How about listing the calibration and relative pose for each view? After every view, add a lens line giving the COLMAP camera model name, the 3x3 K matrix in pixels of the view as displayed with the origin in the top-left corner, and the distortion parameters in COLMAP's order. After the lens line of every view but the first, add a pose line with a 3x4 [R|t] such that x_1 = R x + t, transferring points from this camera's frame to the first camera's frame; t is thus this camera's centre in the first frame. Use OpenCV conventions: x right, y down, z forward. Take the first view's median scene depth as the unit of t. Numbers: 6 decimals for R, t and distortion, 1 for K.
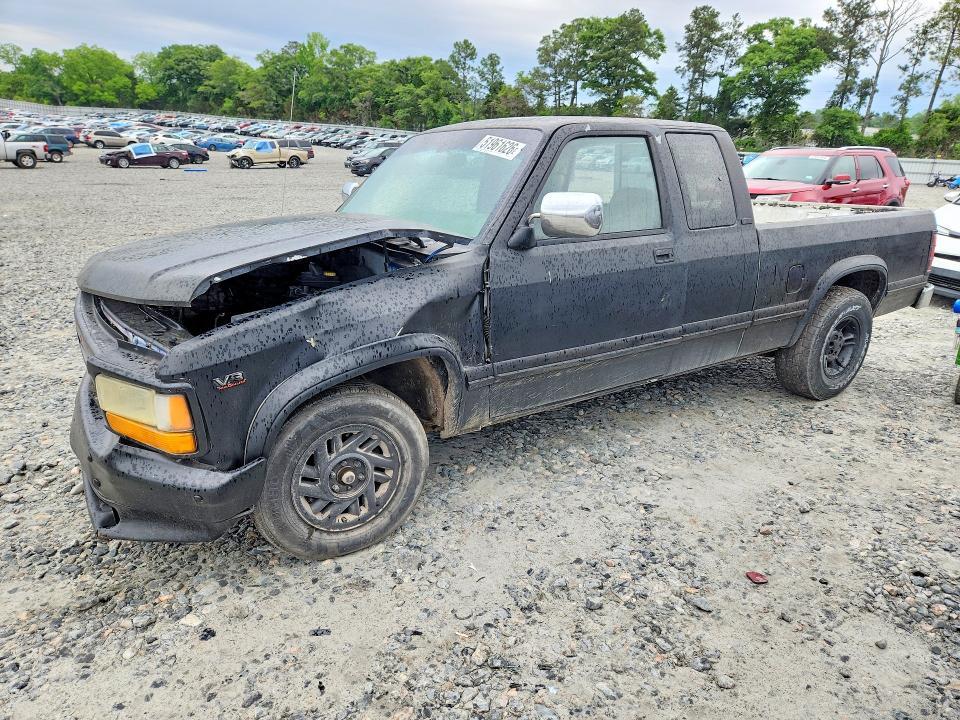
lens RADIAL K [[655.0, 0, 485.1], [0, 655.0, 363.6], [0, 0, 1]] dist [0.034270, -0.025587]
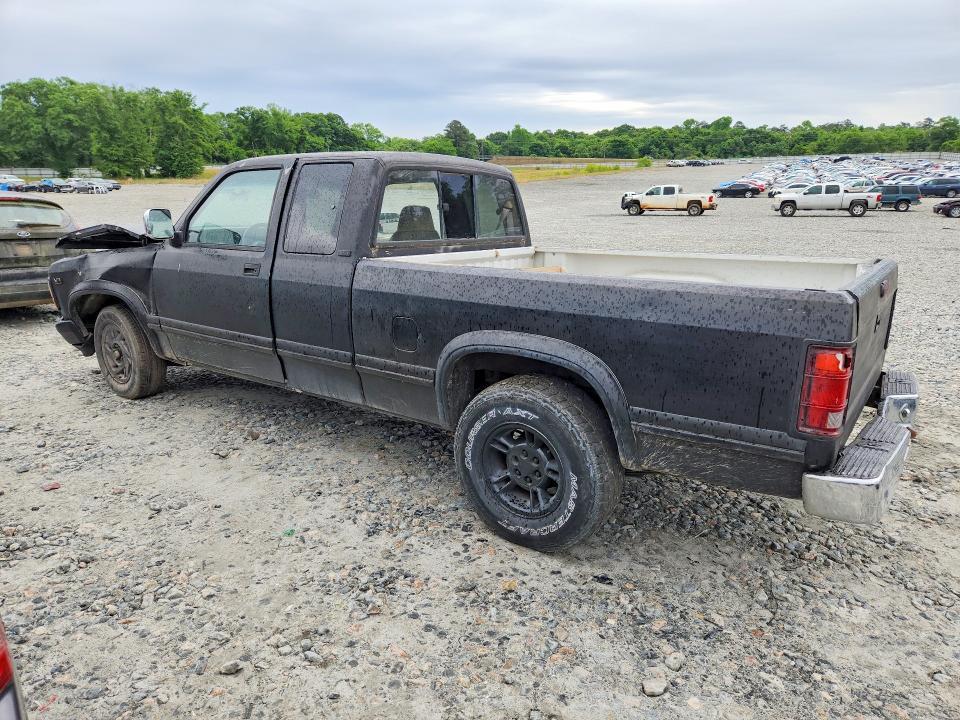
lens RADIAL K [[655.0, 0, 487.4], [0, 655.0, 357.7], [0, 0, 1]] dist [0.034270, -0.025587]
pose [[0.343364, 0.211763, -0.915018, 1.227030], [-0.284875, 0.951835, 0.113383, -0.217406], [0.894957, 0.221734, 0.387152, 0.781354]]
